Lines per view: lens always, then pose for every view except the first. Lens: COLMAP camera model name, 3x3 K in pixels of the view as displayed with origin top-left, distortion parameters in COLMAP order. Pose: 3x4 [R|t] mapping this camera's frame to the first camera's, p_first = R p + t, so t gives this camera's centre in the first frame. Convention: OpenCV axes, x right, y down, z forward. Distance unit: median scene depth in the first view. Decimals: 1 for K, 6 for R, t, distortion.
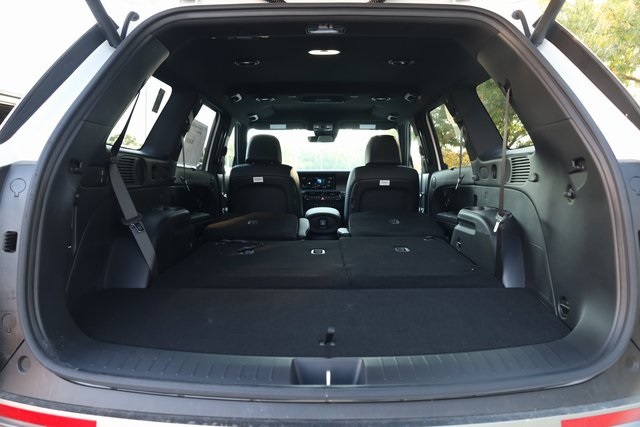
lens RADIAL K [[442.6, 0, 320.0], [0, 442.6, 213.5], [0, 0, 1]] dist [-0.004371, -0.001333]
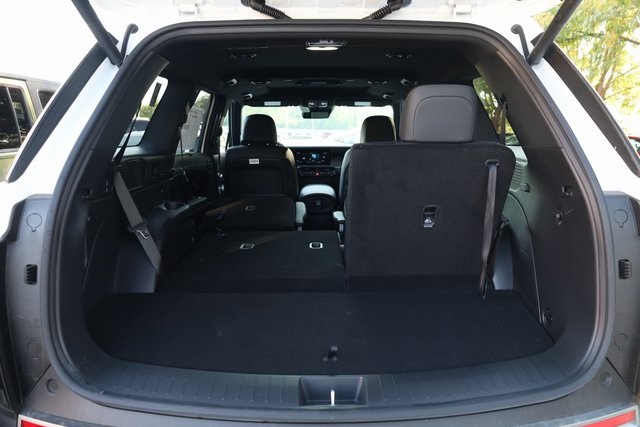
lens RADIAL K [[442.6, 0, 320.0], [0, 442.6, 213.5], [0, 0, 1]] dist [-0.004371, -0.001333]
pose [[0.999816, -0.004025, 0.018754, -0.022333], [0.002164, 0.995166, 0.098187, -0.136760], [-0.019059, -0.098128, 0.994991, -0.037036]]
